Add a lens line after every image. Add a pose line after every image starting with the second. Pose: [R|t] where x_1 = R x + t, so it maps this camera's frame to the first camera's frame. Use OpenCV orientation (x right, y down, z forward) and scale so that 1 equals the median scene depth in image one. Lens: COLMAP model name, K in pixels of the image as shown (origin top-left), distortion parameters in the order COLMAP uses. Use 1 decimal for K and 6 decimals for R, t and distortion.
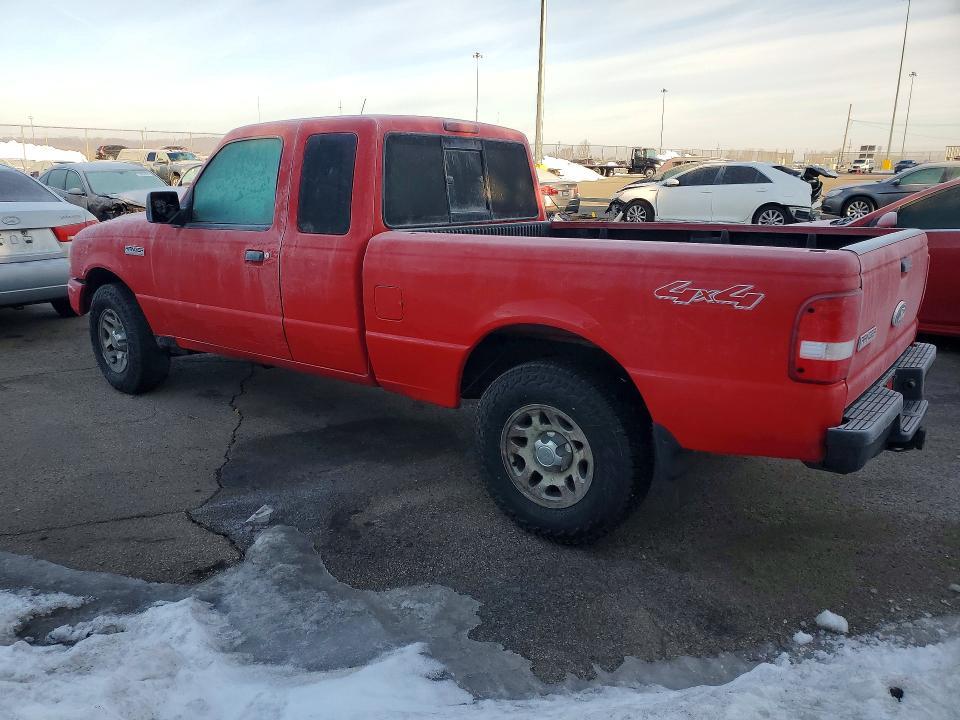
lens RADIAL K [[748.6, 0, 480.0], [0, 748.6, 360.0], [0, 0, 1]] dist [0.025402, -0.011367]
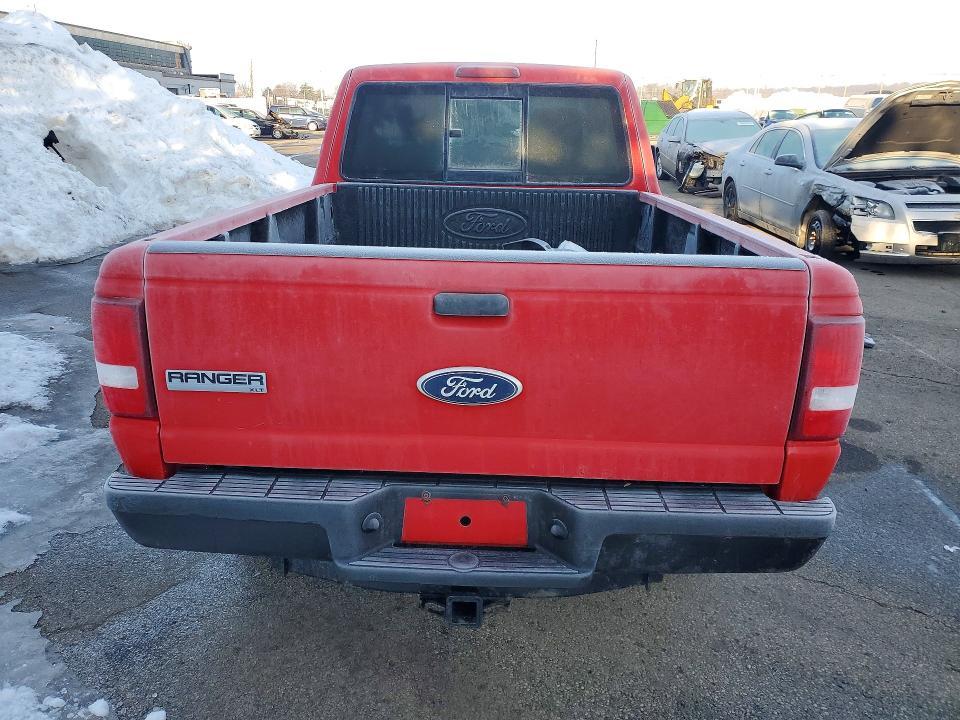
lens RADIAL K [[748.6, 0, 480.0], [0, 748.6, 360.0], [0, 0, 1]] dist [0.025402, -0.011367]
pose [[0.576999, 0.250716, -0.777312, 0.753846], [-0.199886, 0.966125, 0.163241, -0.132694], [0.791908, 0.061184, 0.607567, 0.502541]]
